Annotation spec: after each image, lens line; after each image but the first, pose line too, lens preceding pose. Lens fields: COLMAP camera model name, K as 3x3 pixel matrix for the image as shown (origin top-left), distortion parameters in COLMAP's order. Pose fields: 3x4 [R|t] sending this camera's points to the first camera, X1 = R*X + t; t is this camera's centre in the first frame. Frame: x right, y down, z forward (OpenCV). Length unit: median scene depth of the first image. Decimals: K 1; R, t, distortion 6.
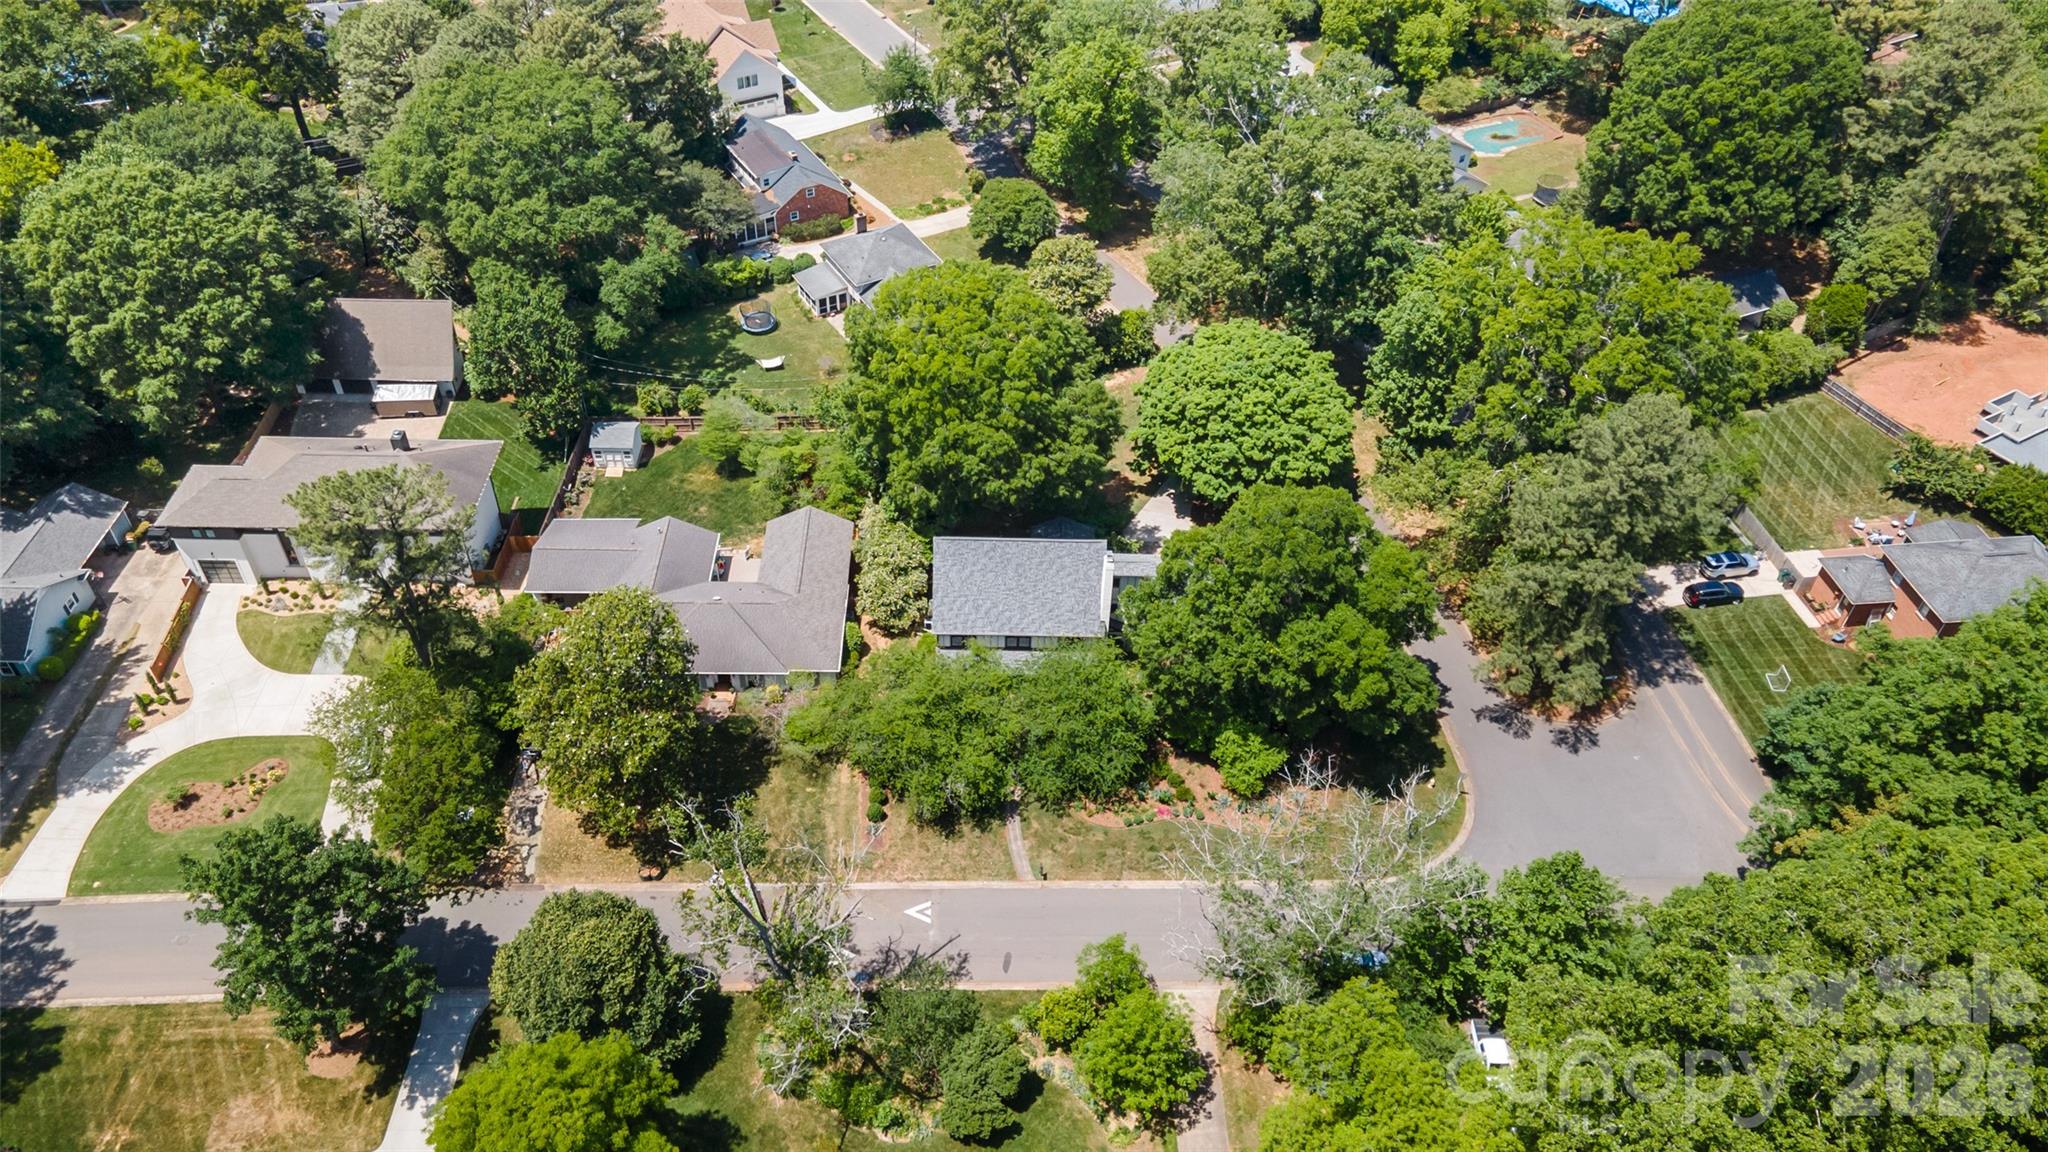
lens RADIAL K [[1482.9, 0, 1026.3], [0, 1482.9, 567.6], [0, 0, 1]] dist [0.000751, 0.062114]
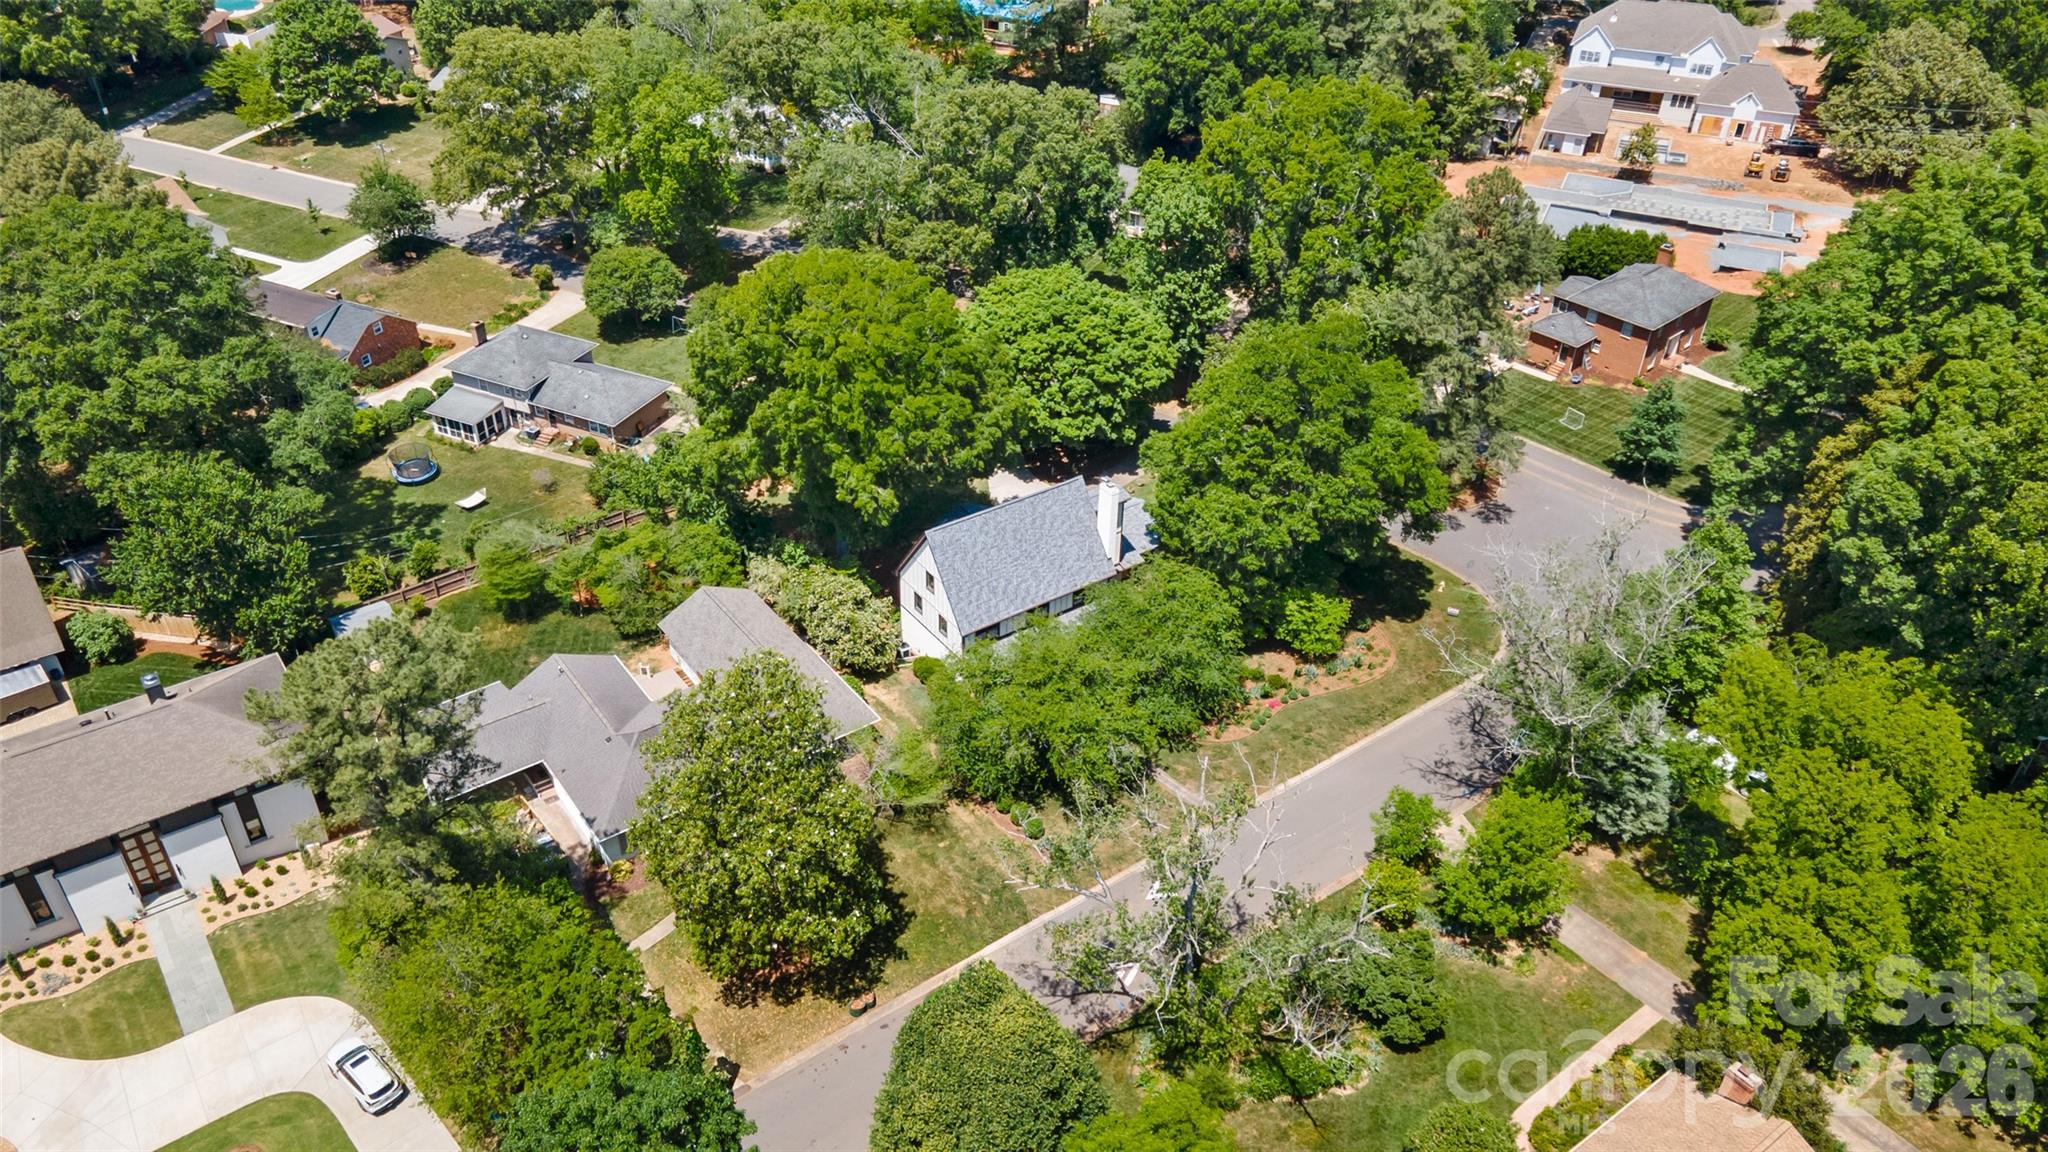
lens RADIAL K [[1482.9, 0, 1026.3], [0, 1482.9, 567.6], [0, 0, 1]] dist [0.000751, 0.062114]
pose [[0.817449, -0.336834, 0.467246, -0.352078], [0.385512, 0.922656, -0.009320, 0.024636], [-0.427968, 0.187748, 0.884078, 0.163658]]
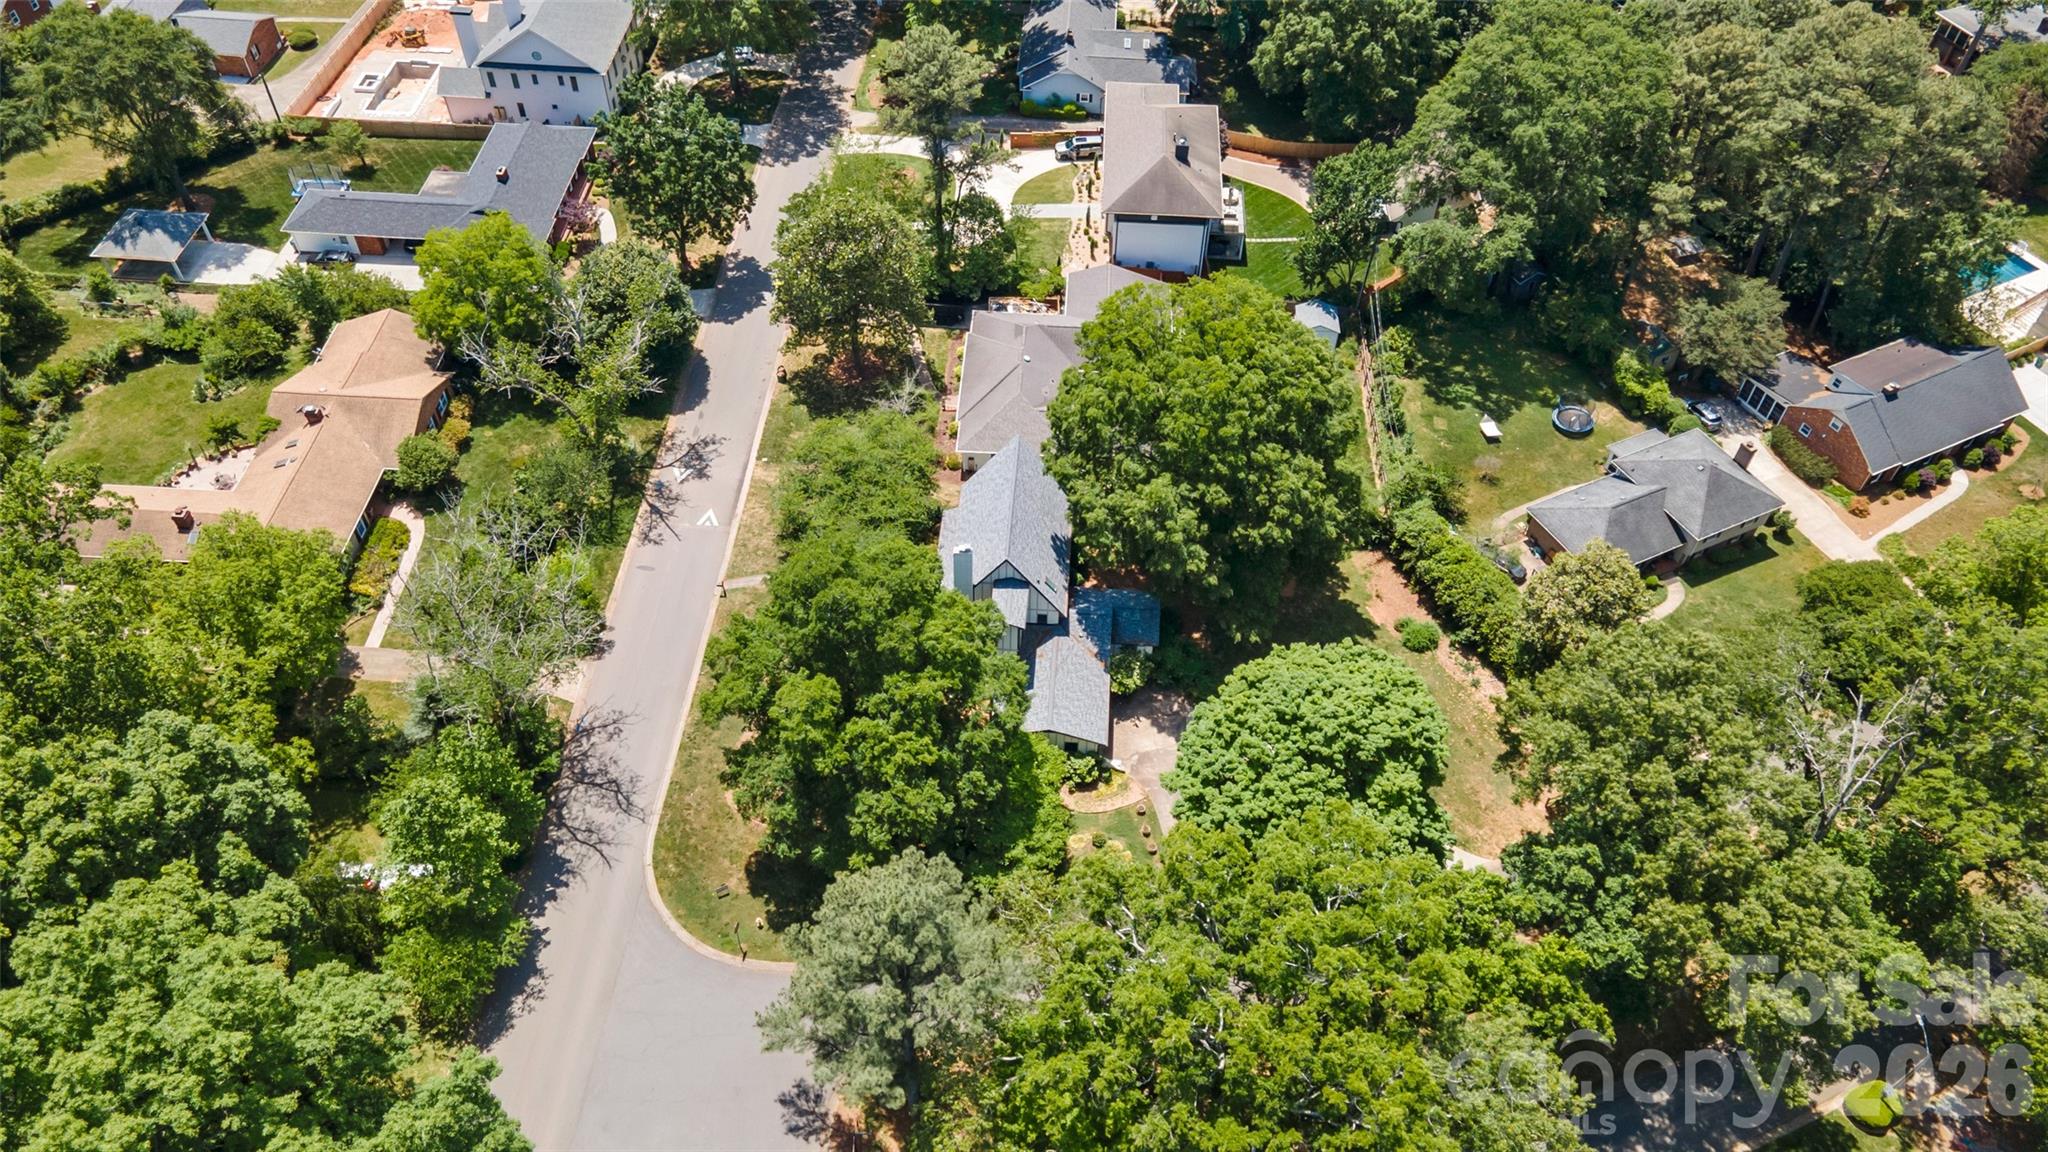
lens RADIAL K [[1482.9, 0, 1026.3], [0, 1482.9, 567.6], [0, 0, 1]] dist [0.000751, 0.062114]
pose [[-0.065524, 0.718135, -0.692812, 0.579350], [-0.683258, 0.473718, 0.555653, -0.446673], [0.727232, 0.509777, 0.459632, 0.474805]]
